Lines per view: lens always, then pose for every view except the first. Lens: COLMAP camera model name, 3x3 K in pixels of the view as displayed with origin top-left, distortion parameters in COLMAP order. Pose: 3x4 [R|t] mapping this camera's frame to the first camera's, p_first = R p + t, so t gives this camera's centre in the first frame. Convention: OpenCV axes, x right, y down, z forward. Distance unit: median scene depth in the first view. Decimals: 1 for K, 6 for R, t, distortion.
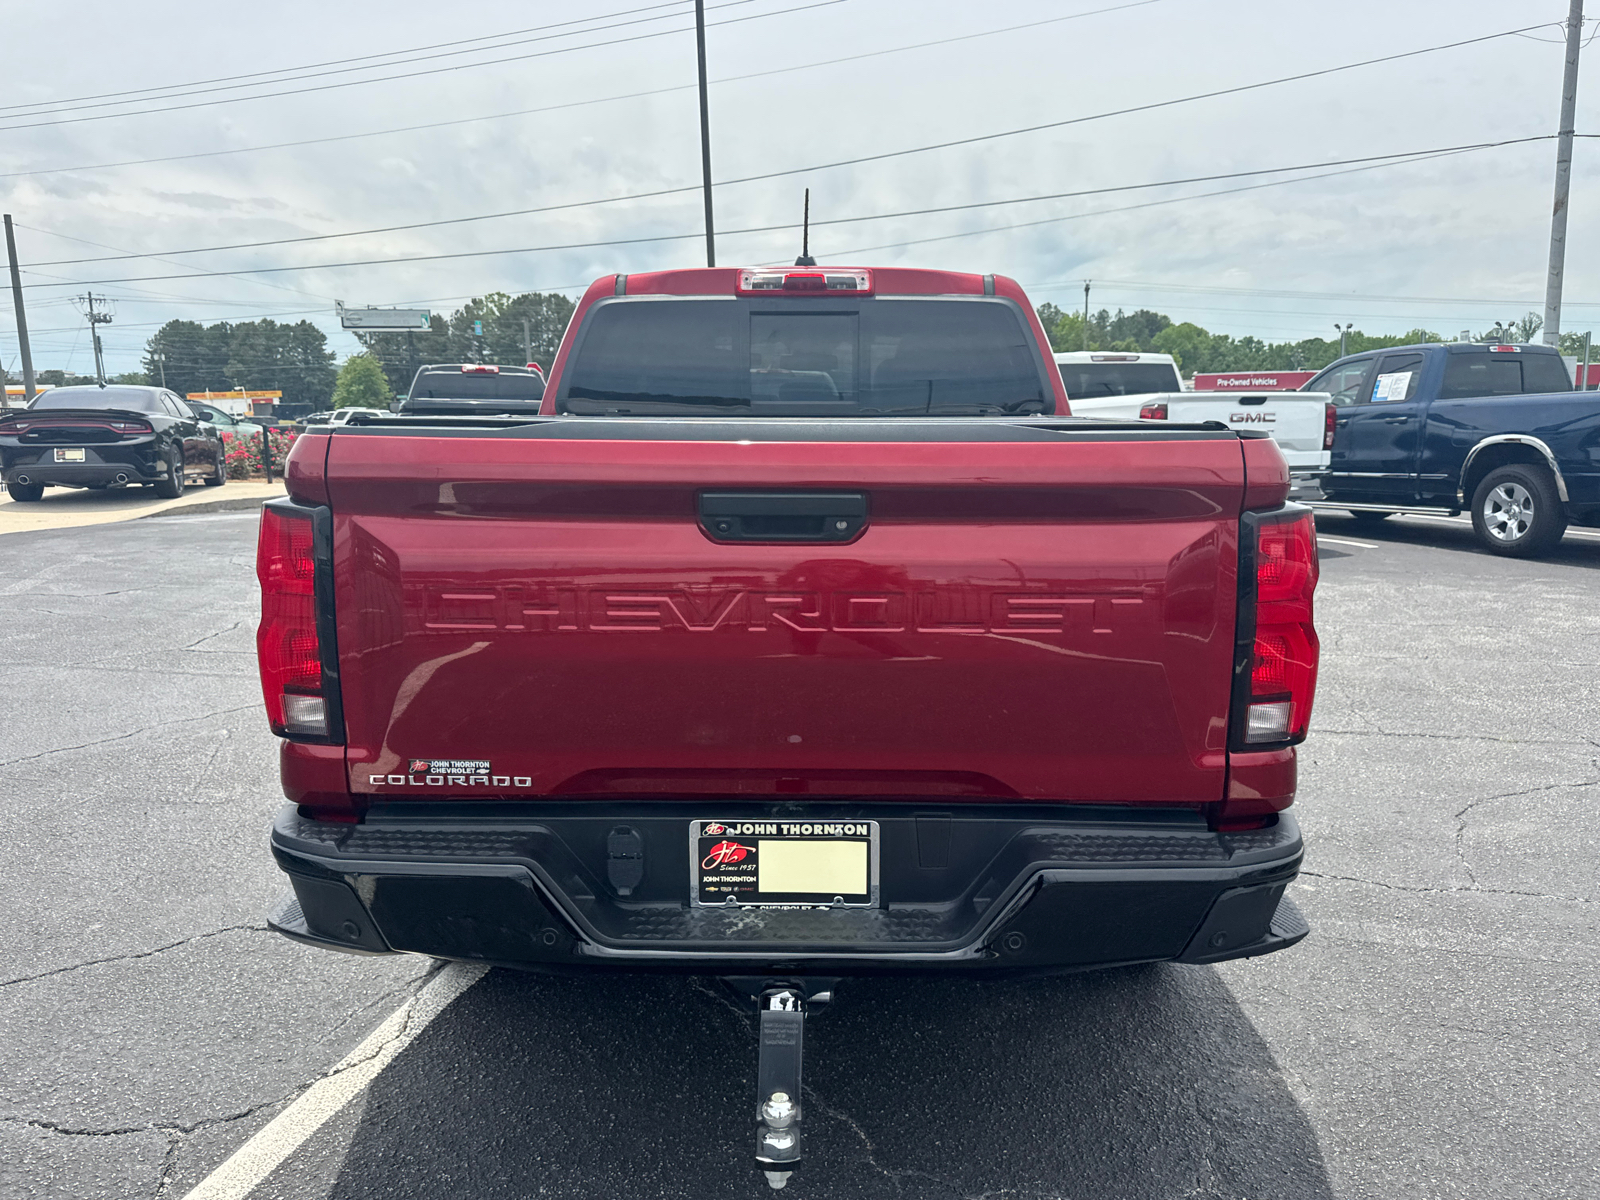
lens RADIAL K [[1160.1, 0, 810.6], [0, 1160.1, 605.2], [0, 0, 1]] dist [0.045603, -0.051985]
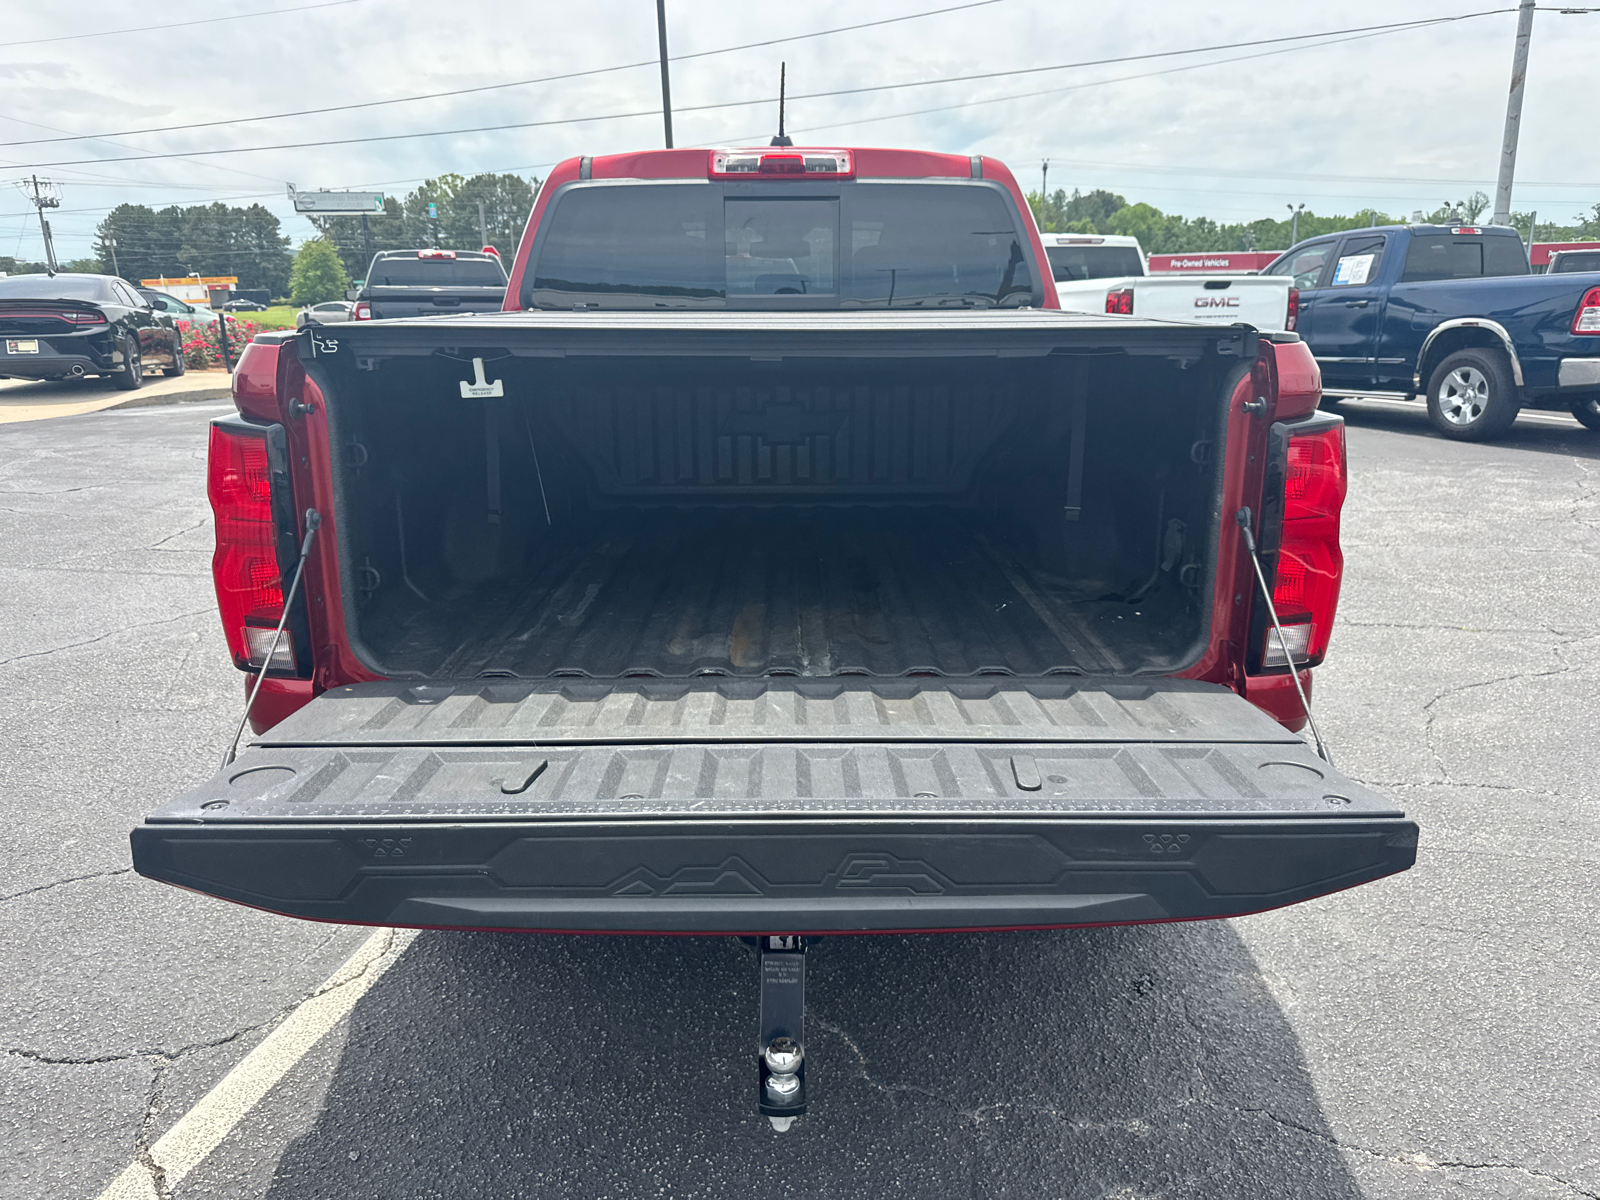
lens RADIAL K [[1122.0, 0, 796.3], [0, 1122.0, 606.7], [0, 0, 1]] dist [0.033803, -0.038348]
pose [[0.999715, -0.010424, 0.021464, -0.015251], [0.008104, 0.994392, 0.105448, -0.017064], [-0.022443, -0.105244, 0.994193, 0.054178]]
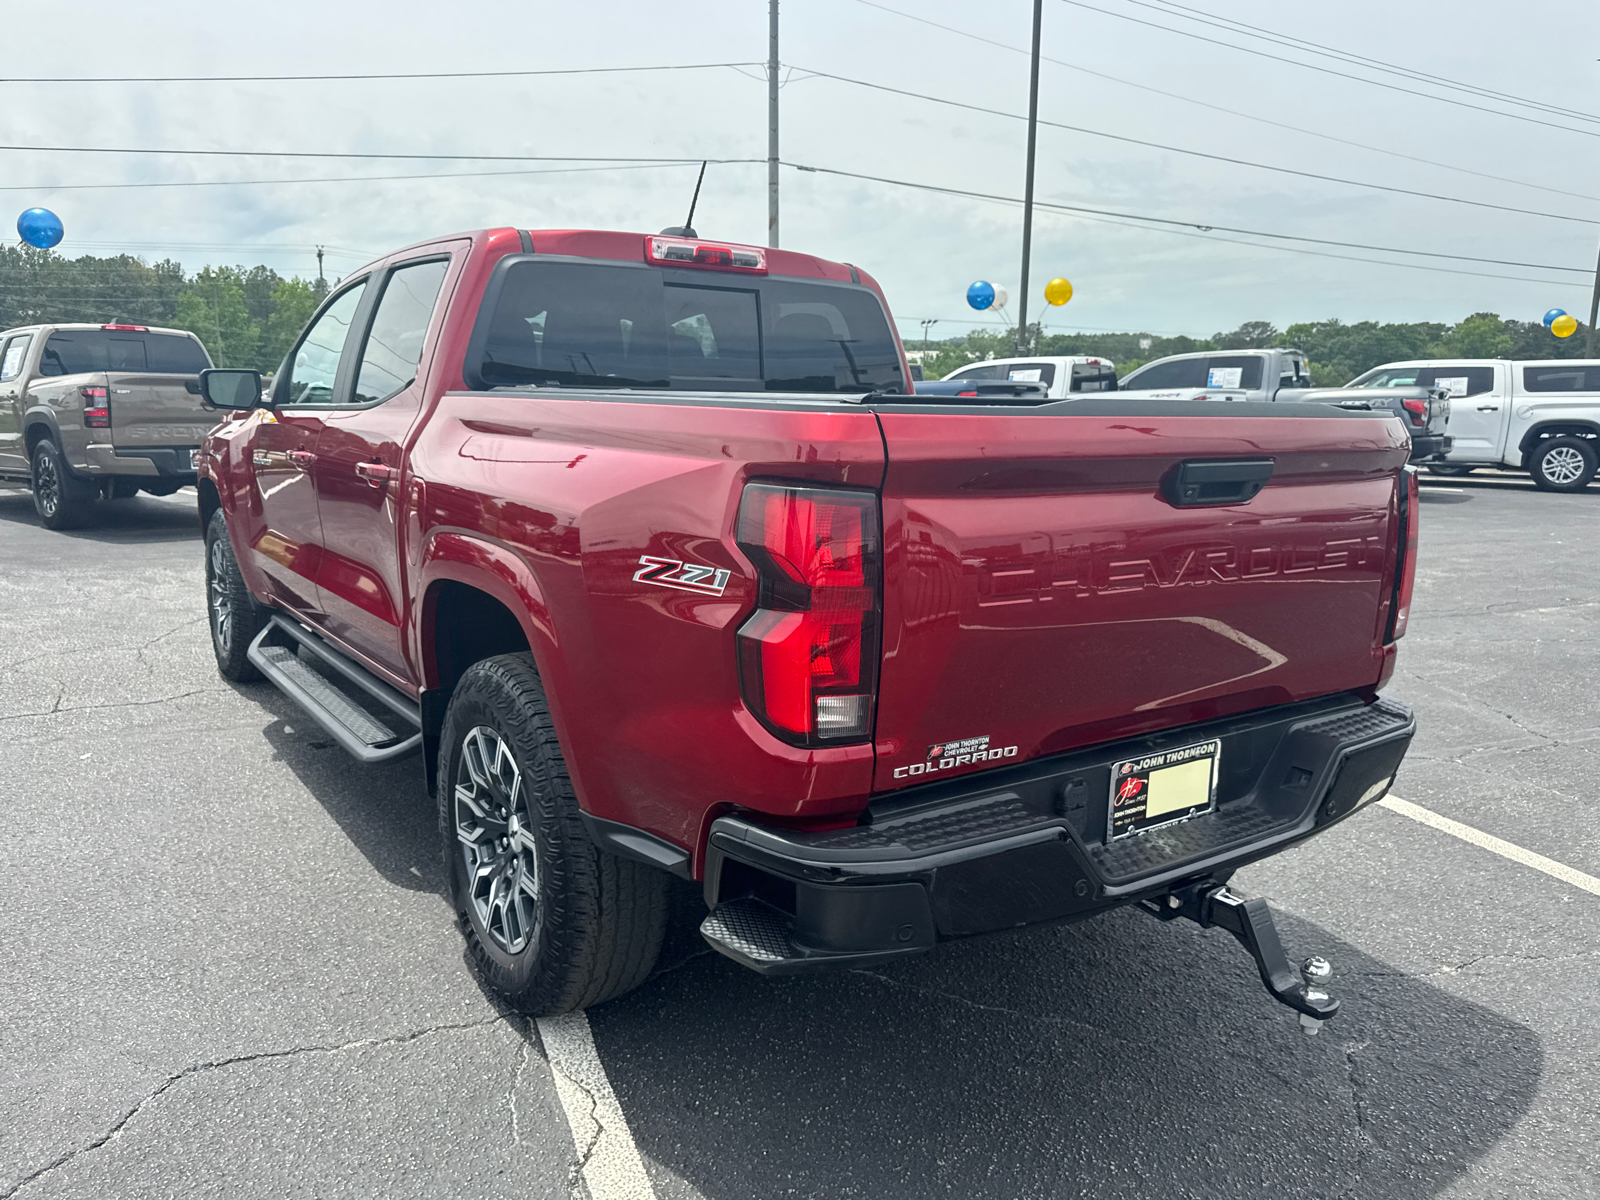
lens RADIAL K [[1197.8, 0, 801.9], [0, 1197.8, 598.3], [0, 0, 1]] dist [-0.008568, -0.009117]
pose [[0.808138, -0.080011, 0.583533, -0.521321], [0.074942, 0.996646, 0.032868, -0.015958], [-0.584205, 0.017169, 0.811424, 0.131889]]
